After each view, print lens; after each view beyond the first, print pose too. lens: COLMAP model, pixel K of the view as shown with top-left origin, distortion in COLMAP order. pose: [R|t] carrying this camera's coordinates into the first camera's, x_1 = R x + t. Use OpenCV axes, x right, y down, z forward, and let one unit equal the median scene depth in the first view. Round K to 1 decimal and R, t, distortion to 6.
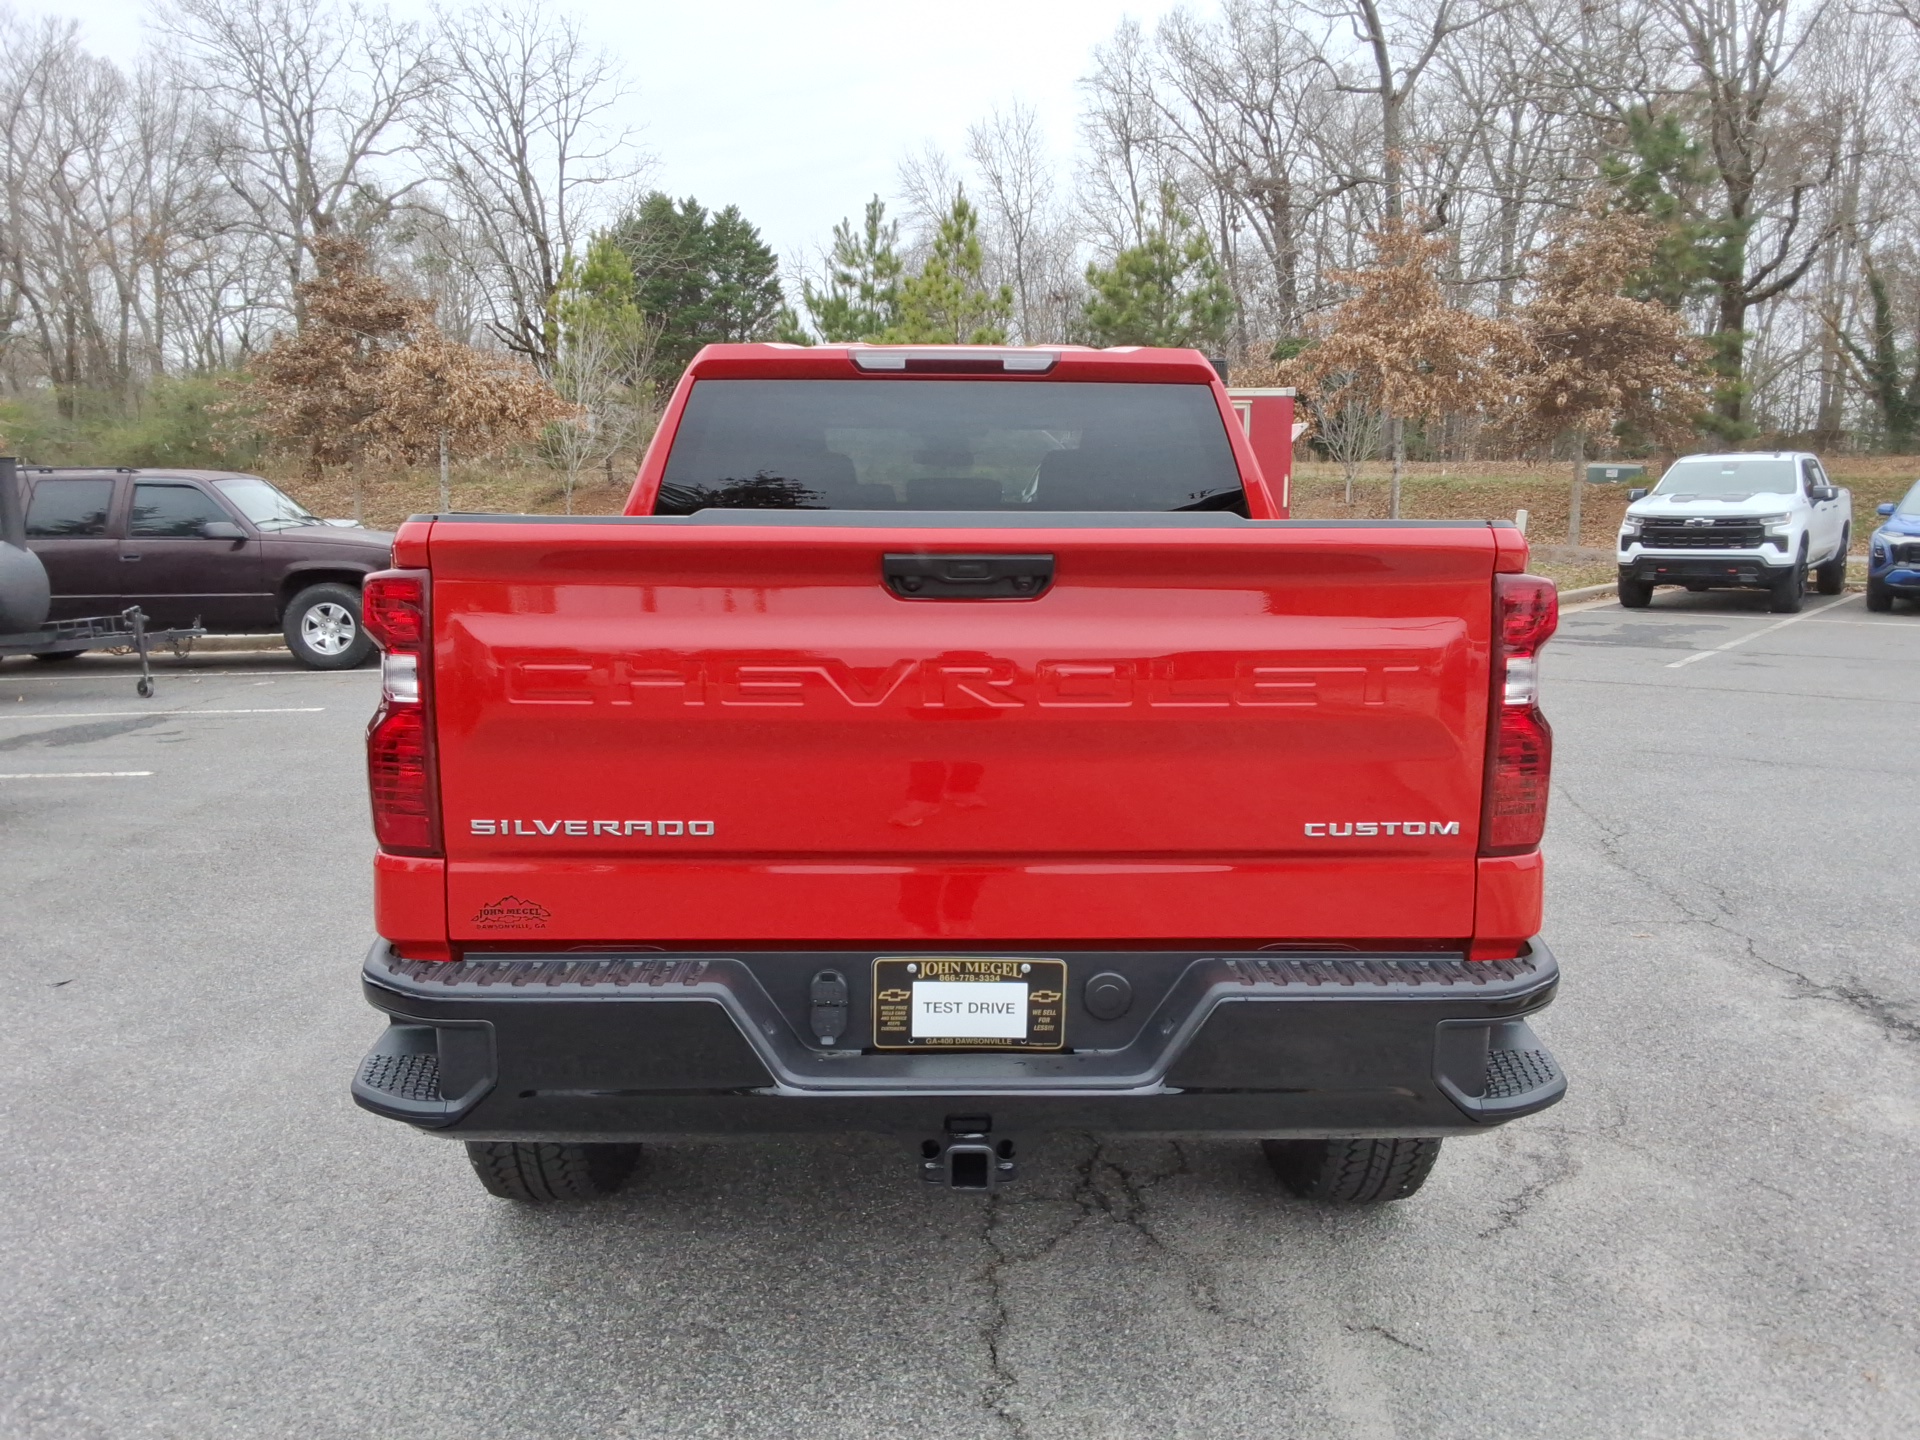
lens RADIAL K [[1520.8, 0, 980.2], [0, 1520.8, 699.1], [0, 0, 1]] dist [0.088754, -0.128573]
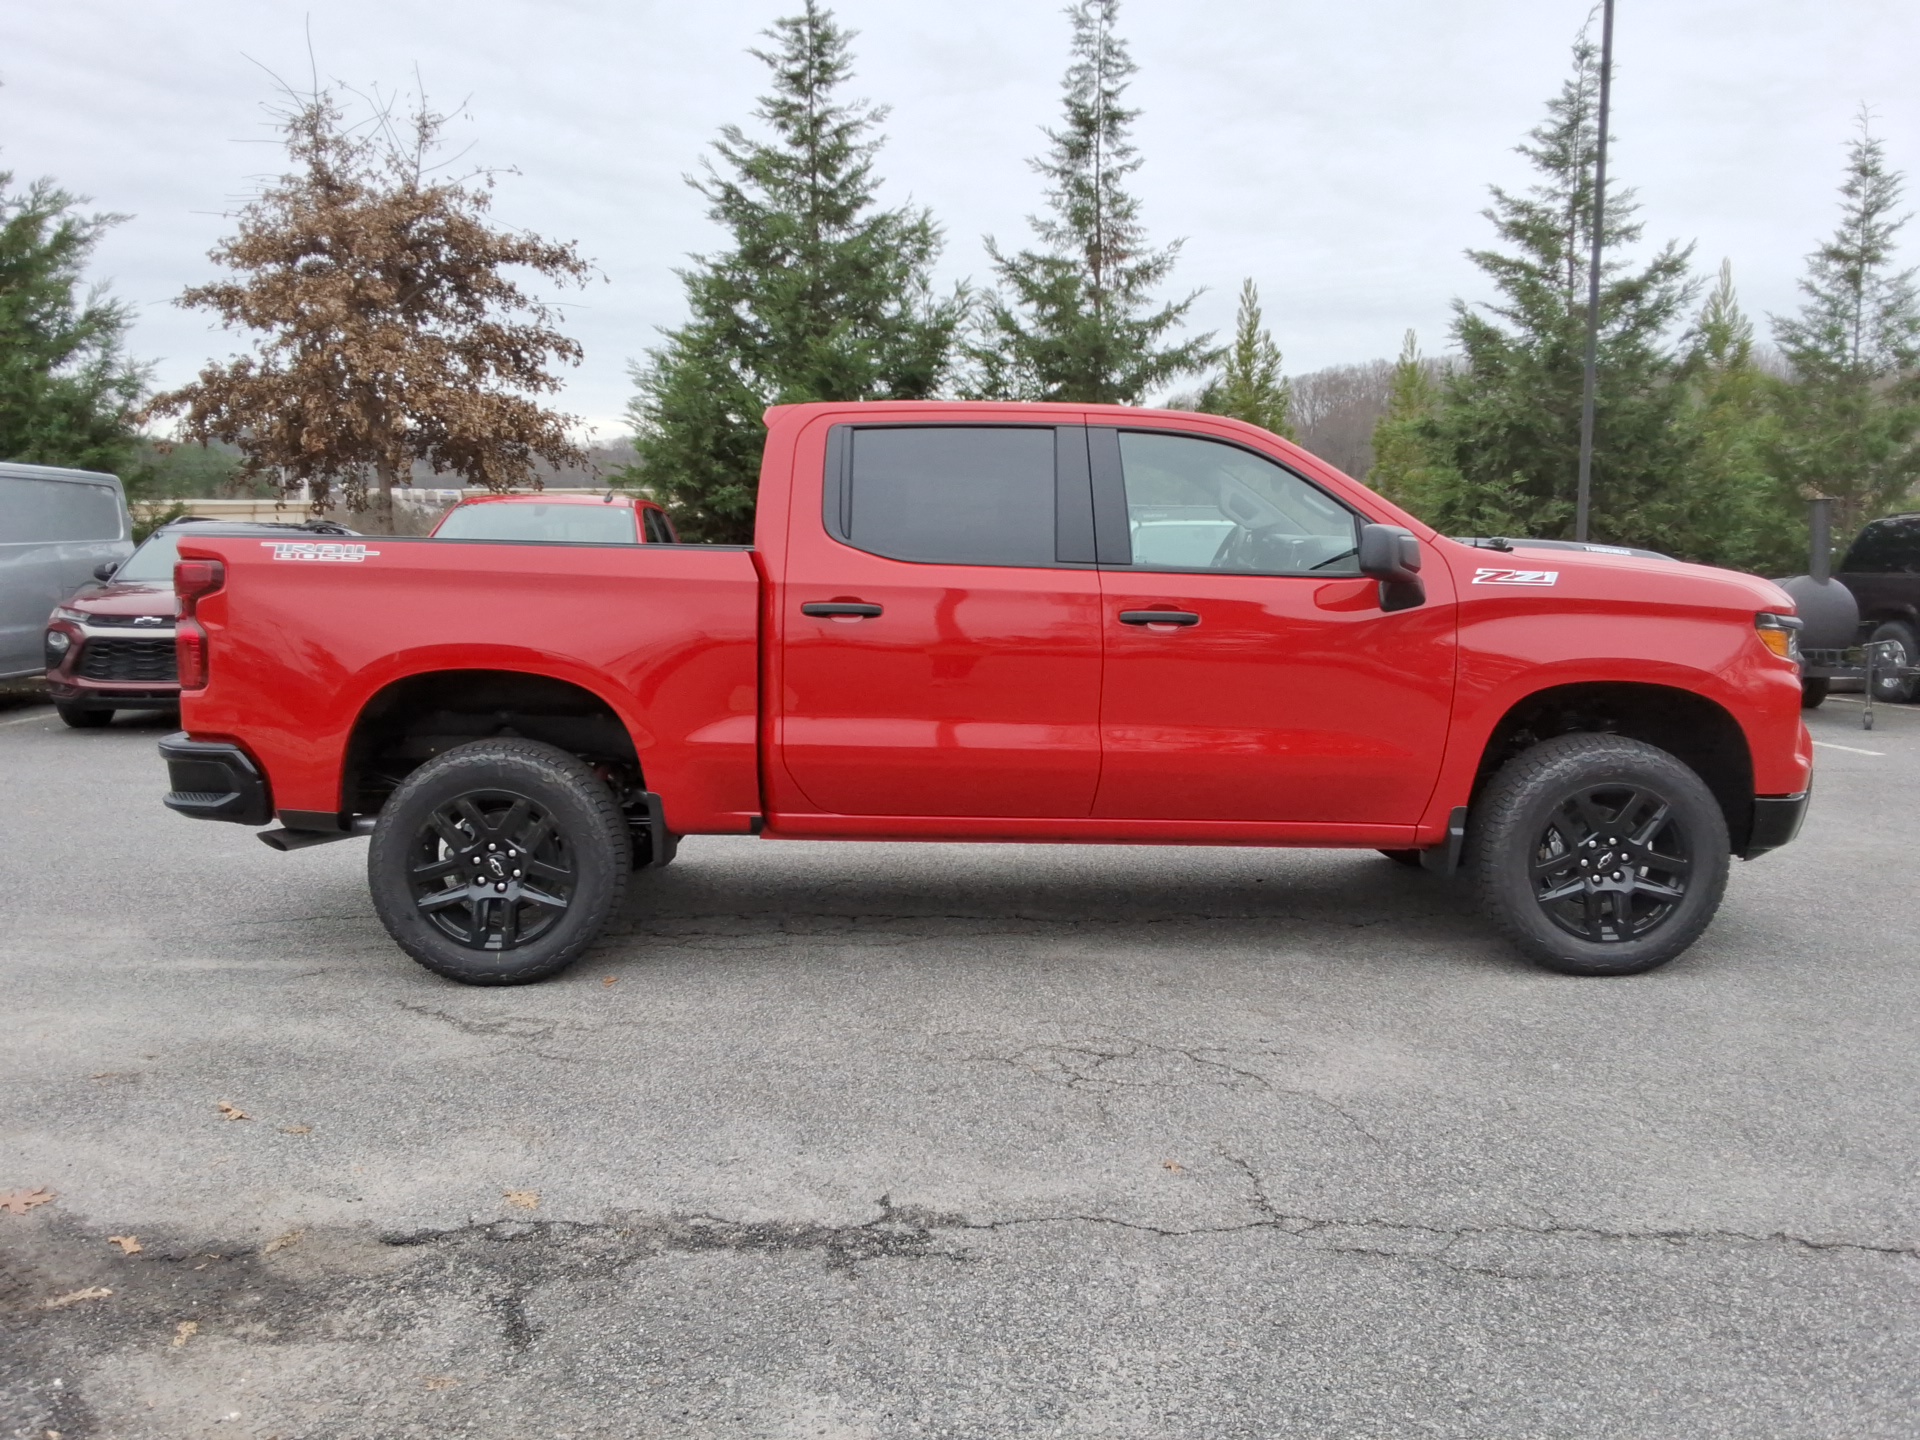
lens RADIAL K [[1520.8, 0, 996.4], [0, 1520.8, 703.8], [0, 0, 1]] dist [0.088754, -0.128573]
pose [[0.014612, 0.100136, -0.994866, 1.221768], [-0.123792, 0.987499, 0.097576, -0.112924], [0.992201, 0.121730, 0.026825, 1.008441]]
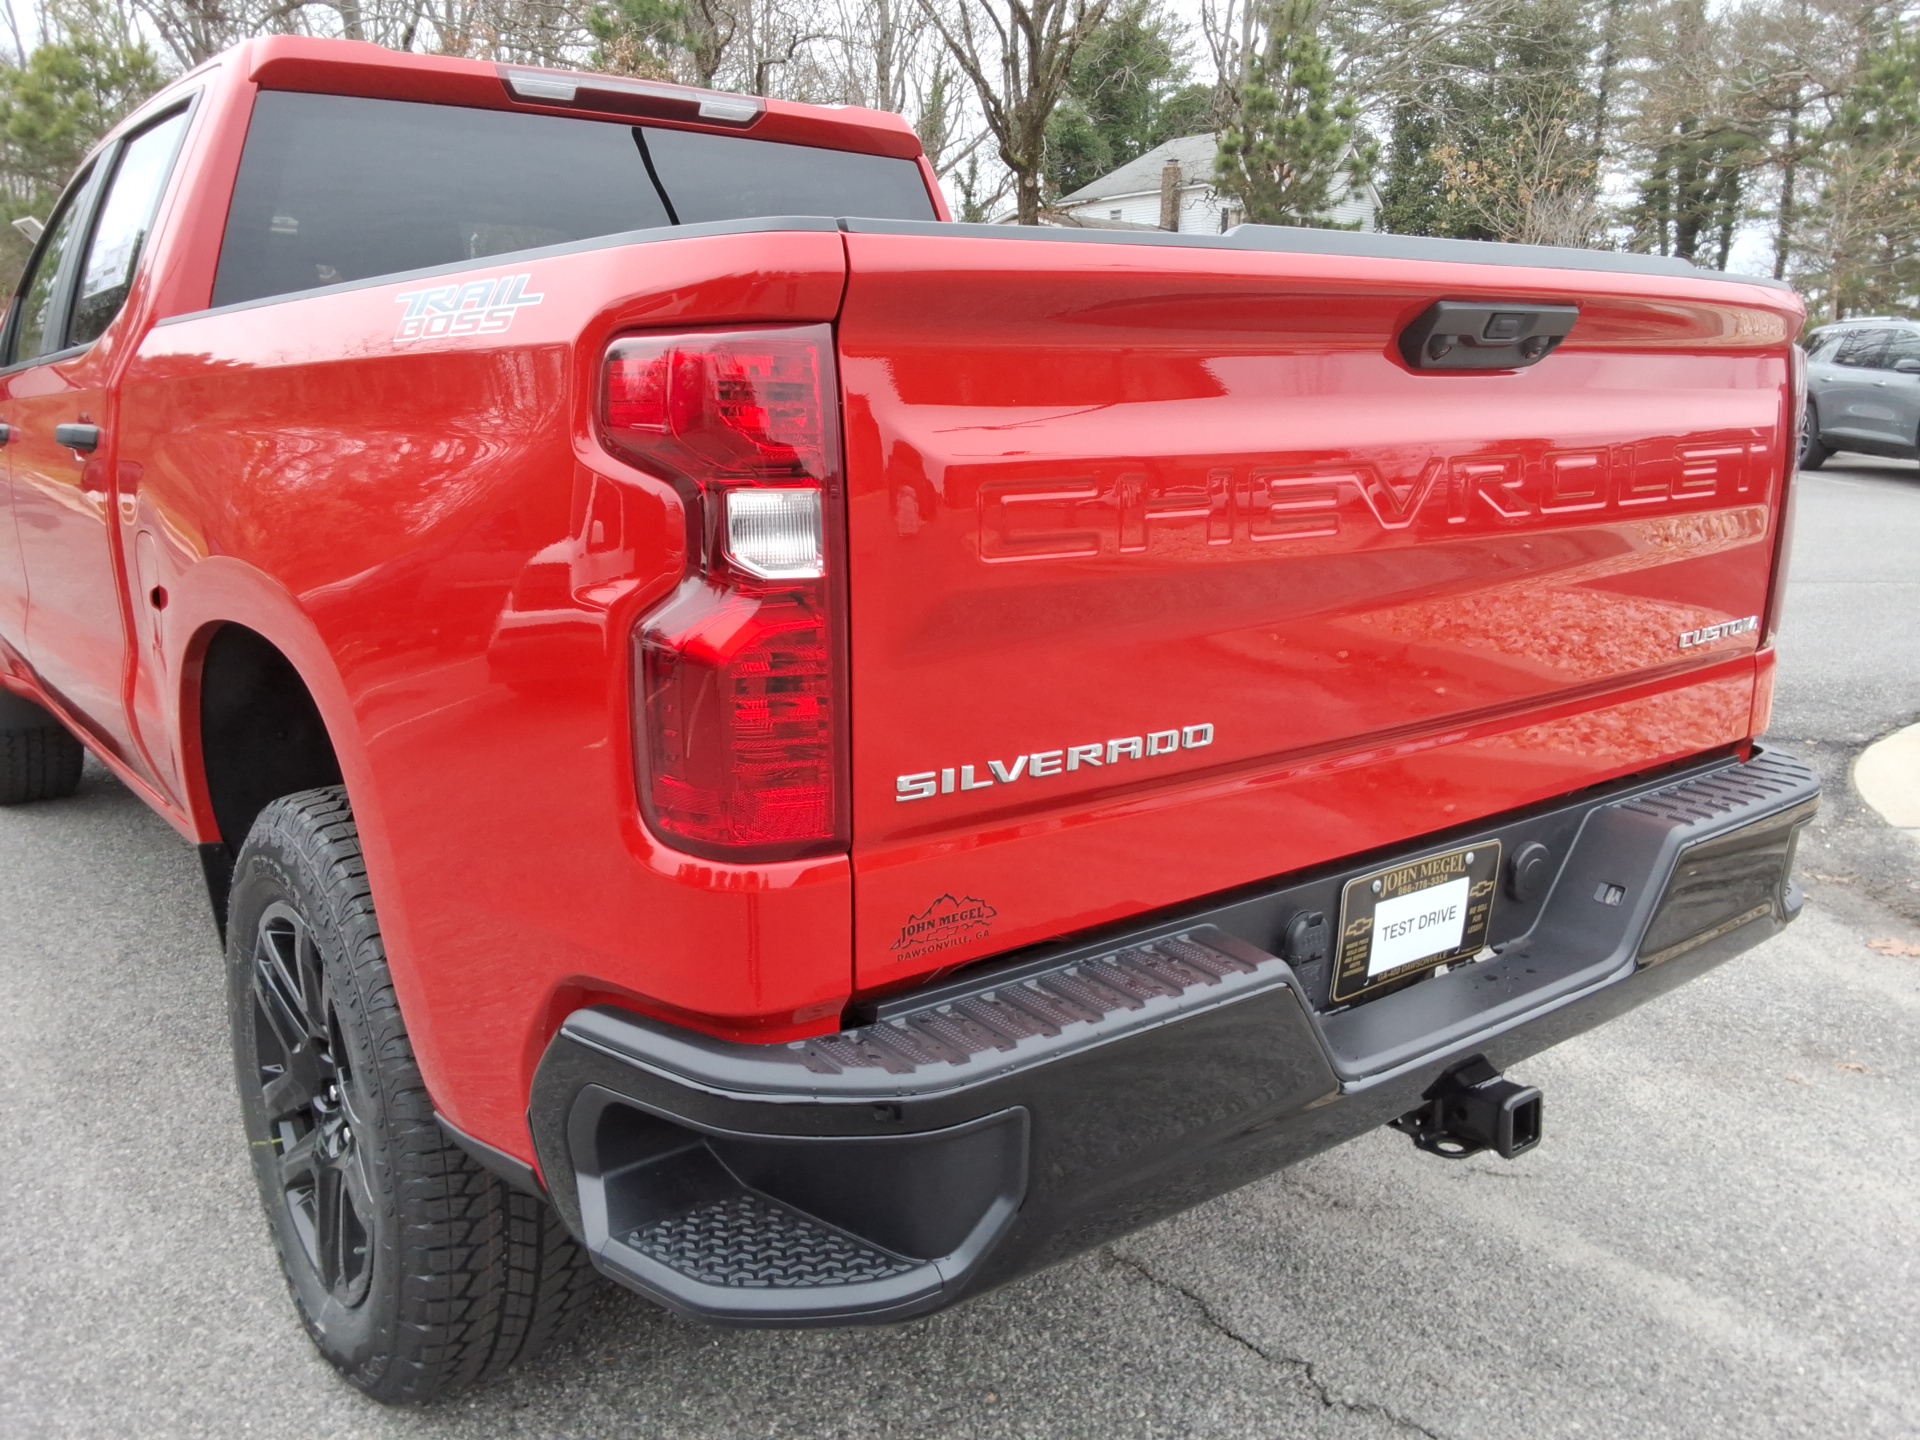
lens RADIAL K [[1520.8, 0, 965.0], [0, 1520.8, 704.6], [0, 0, 1]] dist [0.088754, -0.128573]
pose [[0.803587, -0.128658, 0.581116, -0.299964], [0.076302, 0.990570, 0.113798, -0.004526], [-0.590277, -0.047107, 0.805825, 0.254107]]
